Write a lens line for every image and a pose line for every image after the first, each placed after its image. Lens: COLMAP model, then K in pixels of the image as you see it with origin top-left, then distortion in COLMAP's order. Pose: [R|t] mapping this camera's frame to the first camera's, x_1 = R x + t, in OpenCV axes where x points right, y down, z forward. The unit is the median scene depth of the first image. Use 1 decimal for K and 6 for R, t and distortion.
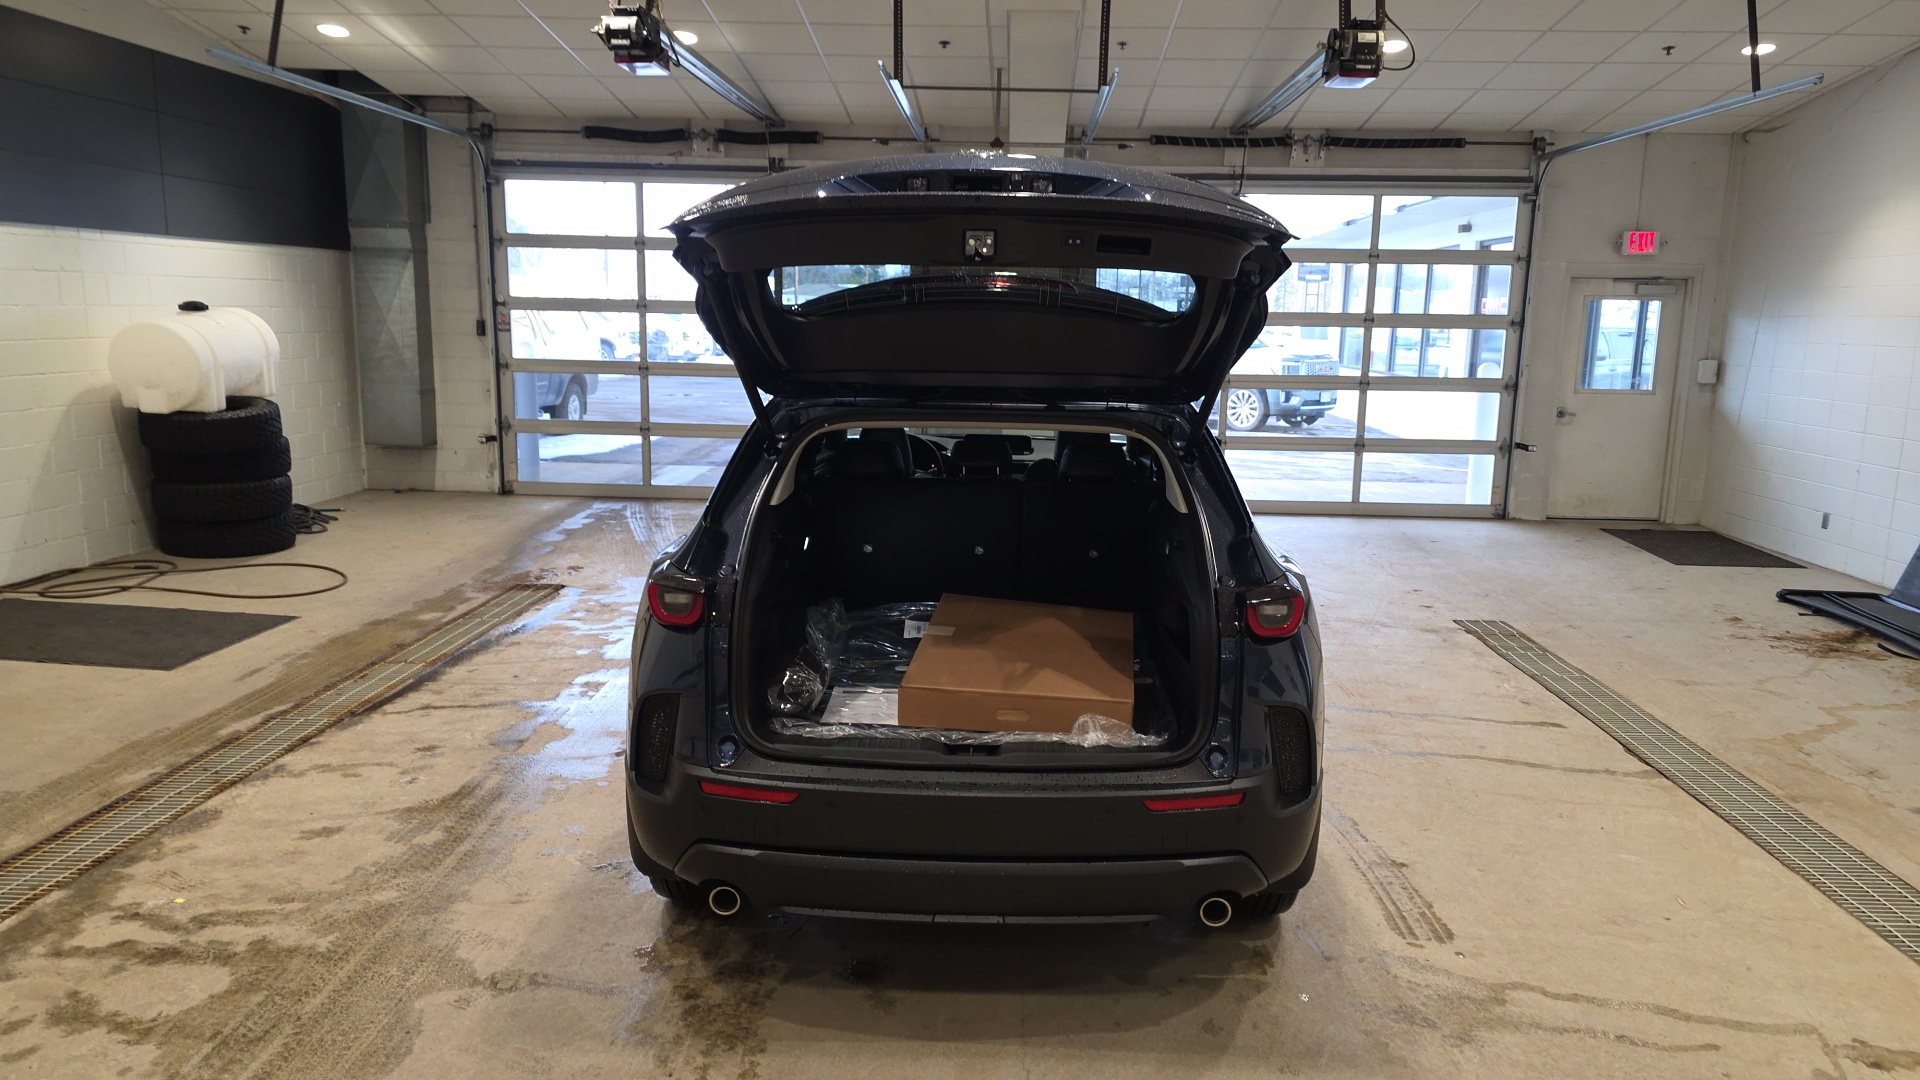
lens RADIAL K [[1296.4, 0, 960.0], [0, 1296.4, 540.0], [0, 0, 1]] dist [0.027663, -0.000518]
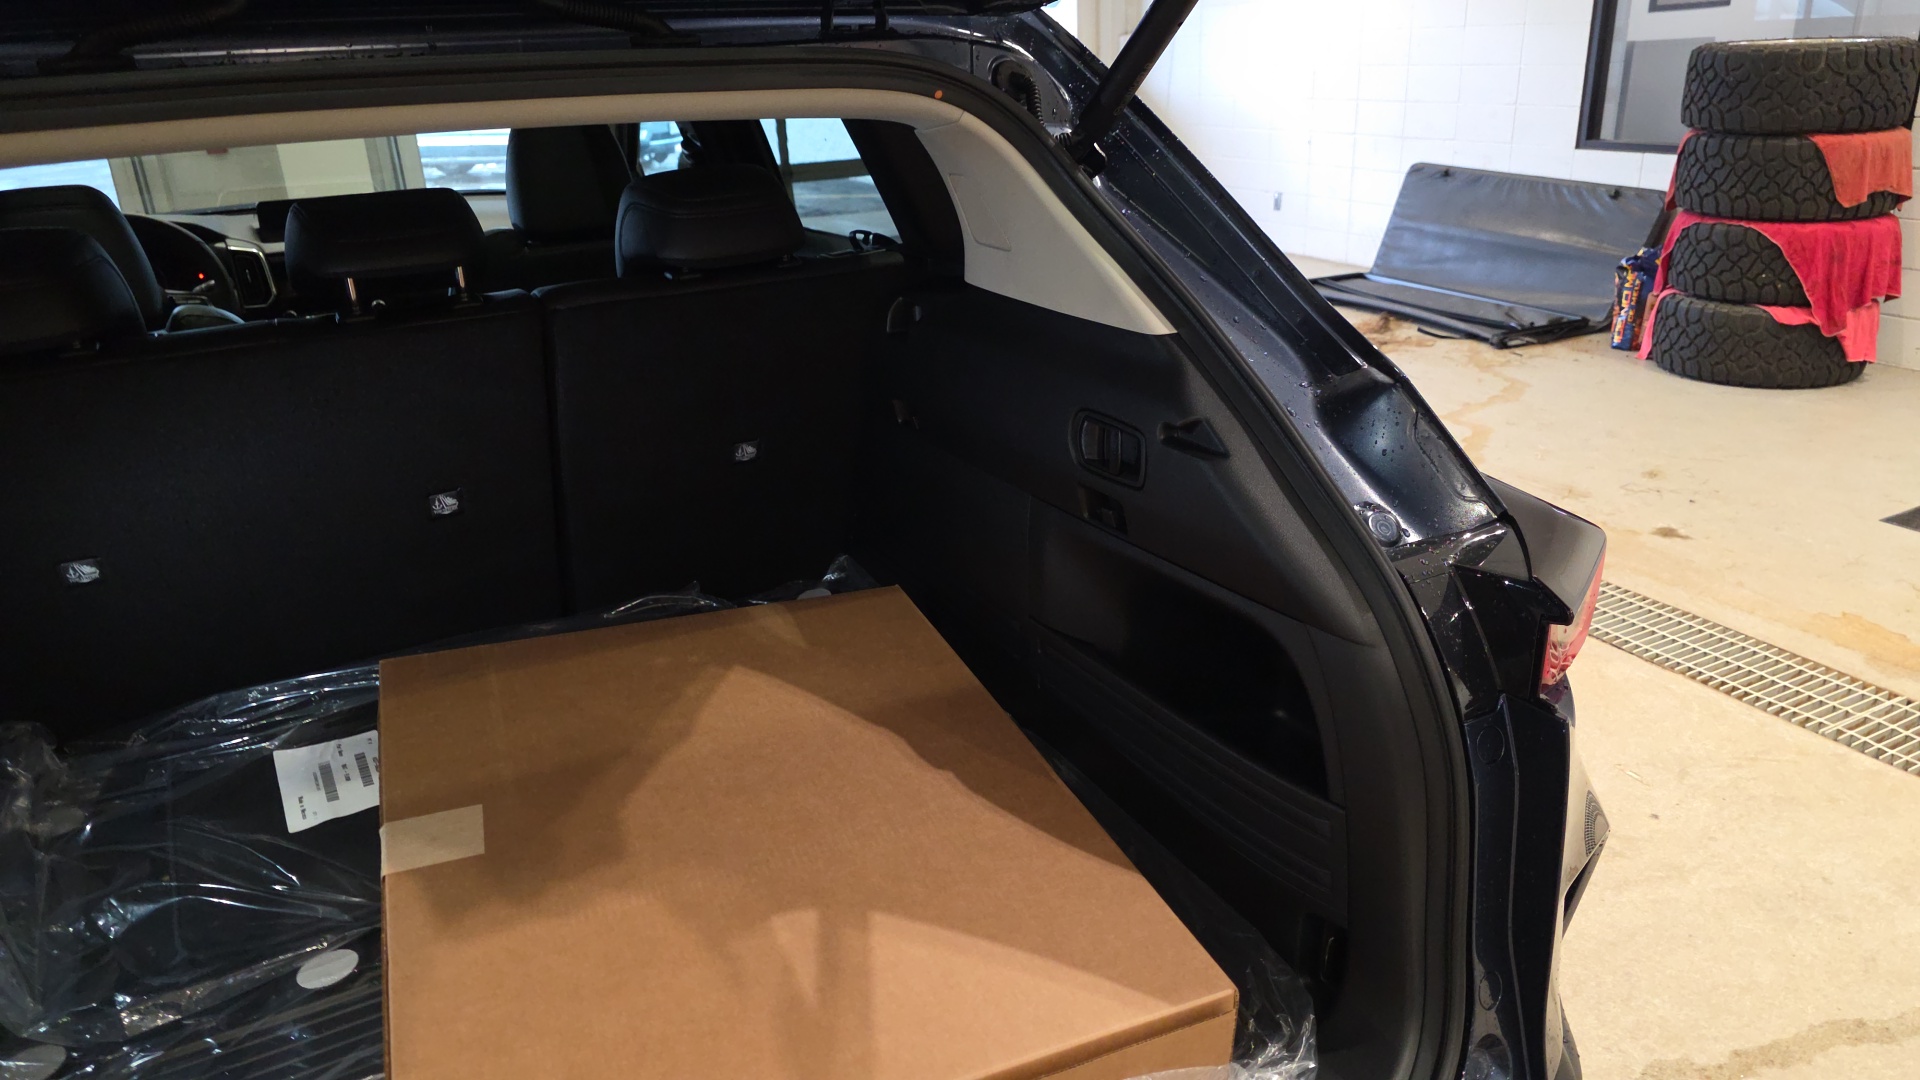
lens RADIAL K [[1296.4, 0, 960.0], [0, 1296.4, 540.0], [0, 0, 1]] dist [0.027663, -0.000518]
pose [[0.864074, -0.231269, 0.447092, -0.026372], [0.144396, 0.964759, 0.219976, -0.042074], [-0.482210, -0.125517, 0.867017, 0.611802]]
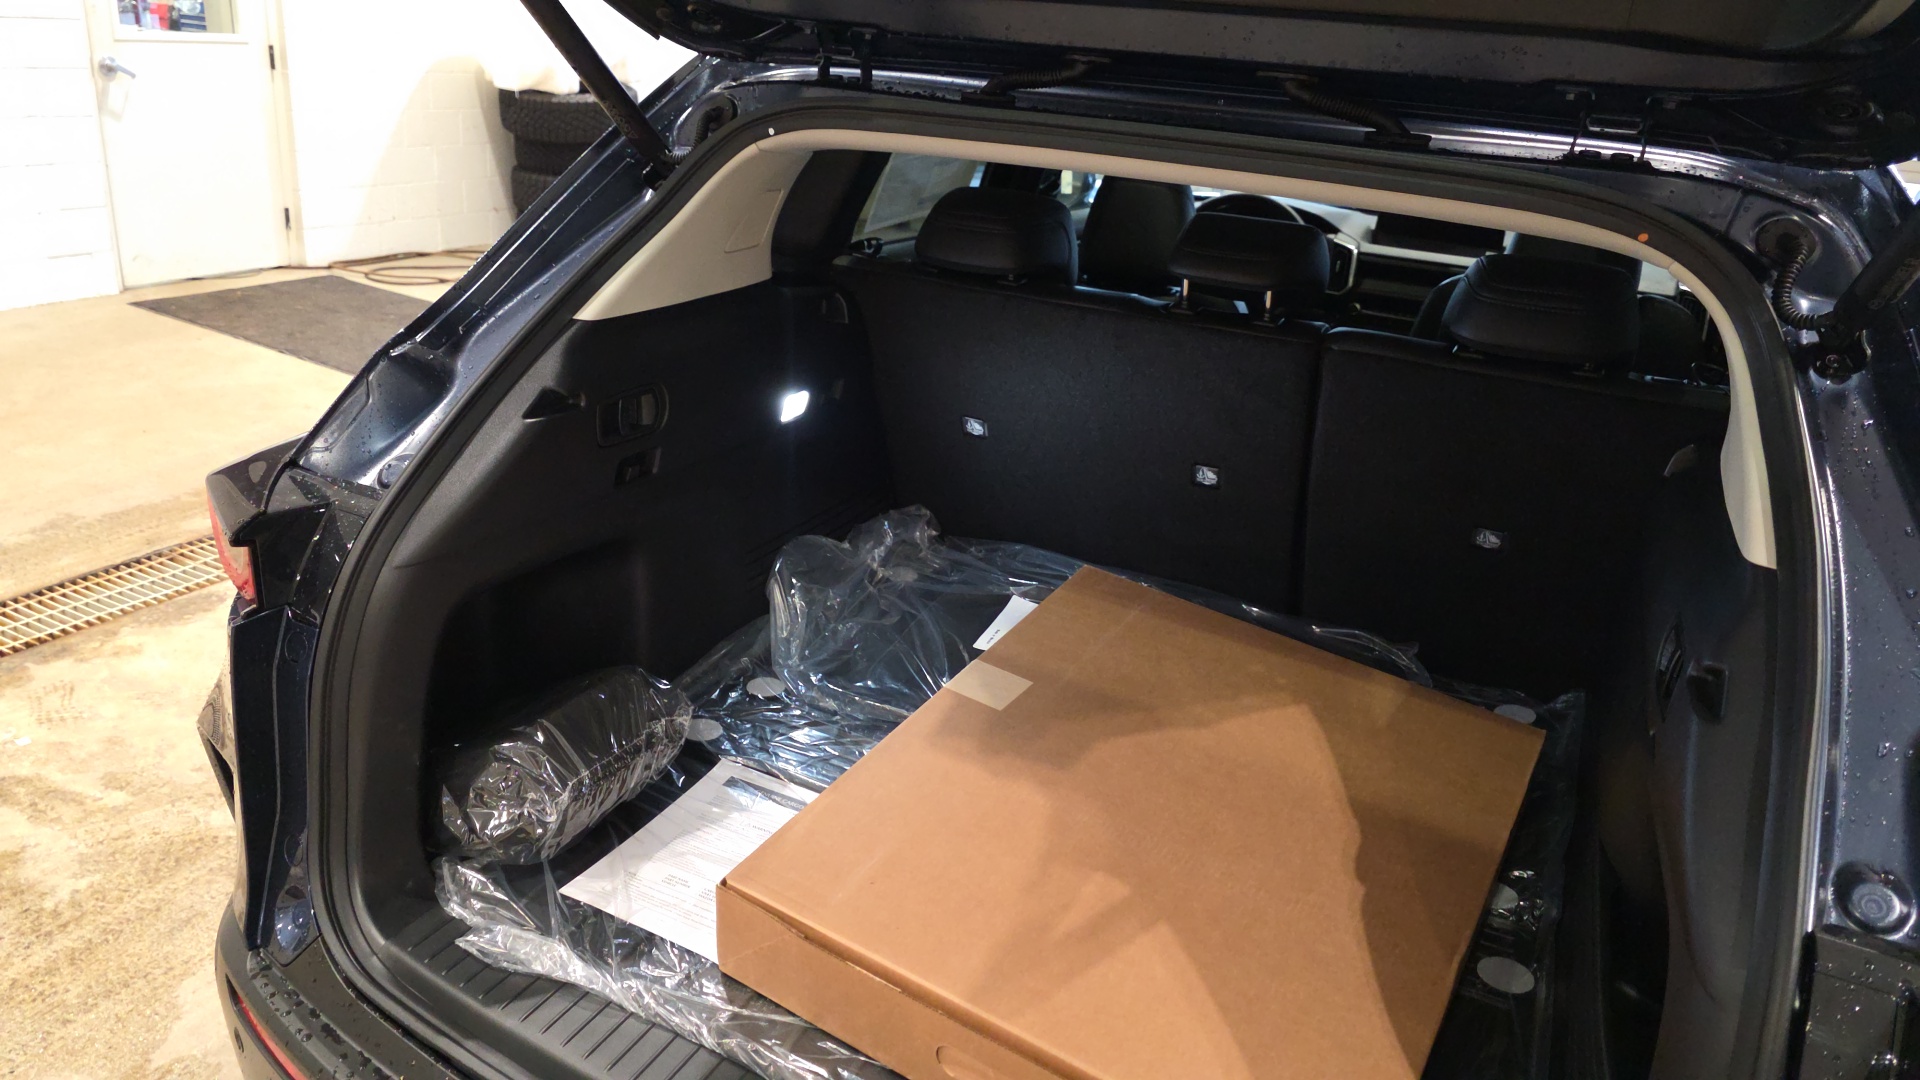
lens RADIAL K [[1278.3, 0, 935.7], [0, 1278.3, 510.6], [0, 0, 1]] dist [0.068843, -0.074360]
pose [[0.905246, 0.200370, -0.374676, 0.096712], [-0.136601, 0.972253, 0.189906, -0.050412], [0.402331, -0.120731, 0.907499, 0.570770]]
